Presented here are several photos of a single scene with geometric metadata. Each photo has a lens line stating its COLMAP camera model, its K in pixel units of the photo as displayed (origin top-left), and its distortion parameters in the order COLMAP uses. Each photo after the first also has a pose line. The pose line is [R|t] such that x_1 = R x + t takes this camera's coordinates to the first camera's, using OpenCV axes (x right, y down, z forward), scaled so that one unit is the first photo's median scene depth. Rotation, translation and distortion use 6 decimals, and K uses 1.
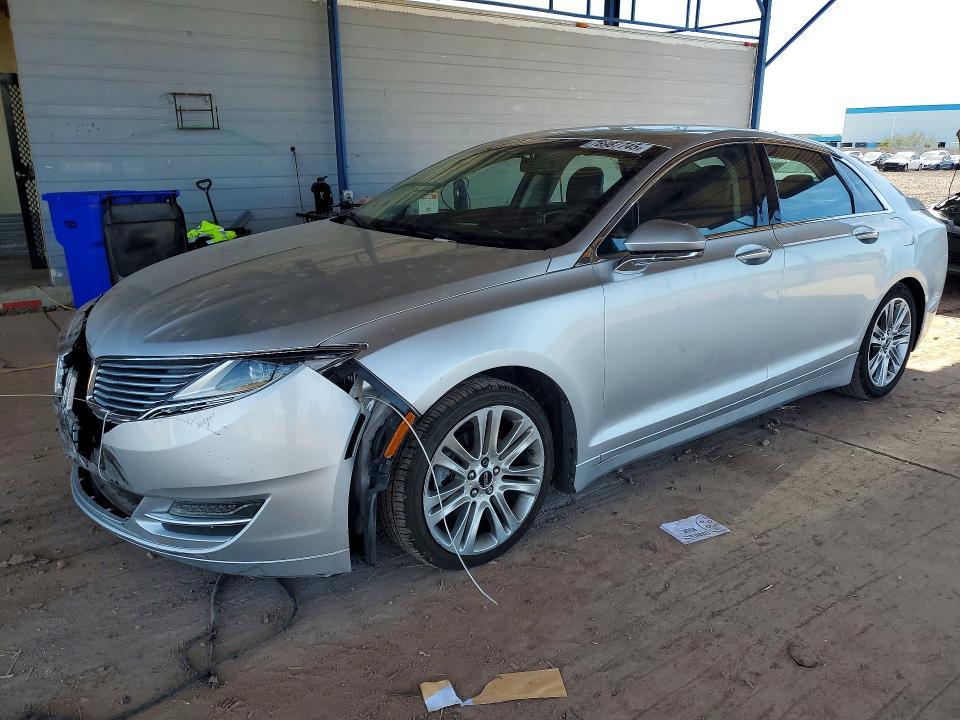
lens RADIAL K [[687.0, 0, 480.0], [0, 687.0, 360.0], [0, 0, 1]] dist [0.005201, 0.004850]
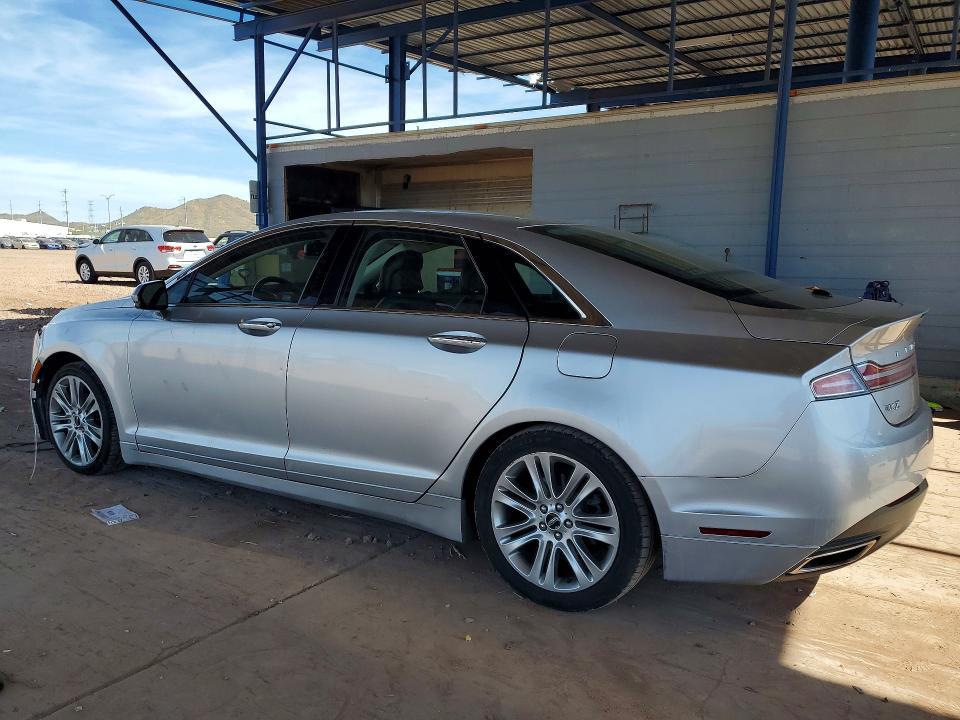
lens RADIAL K [[687.0, 0, 480.0], [0, 687.0, 360.0], [0, 0, 1]] dist [0.005201, 0.004850]
pose [[0.407125, 0.136956, -0.903046, 1.552995], [-0.275009, 0.961195, 0.021791, -0.227401], [0.870988, 0.239474, 0.428990, 0.878344]]
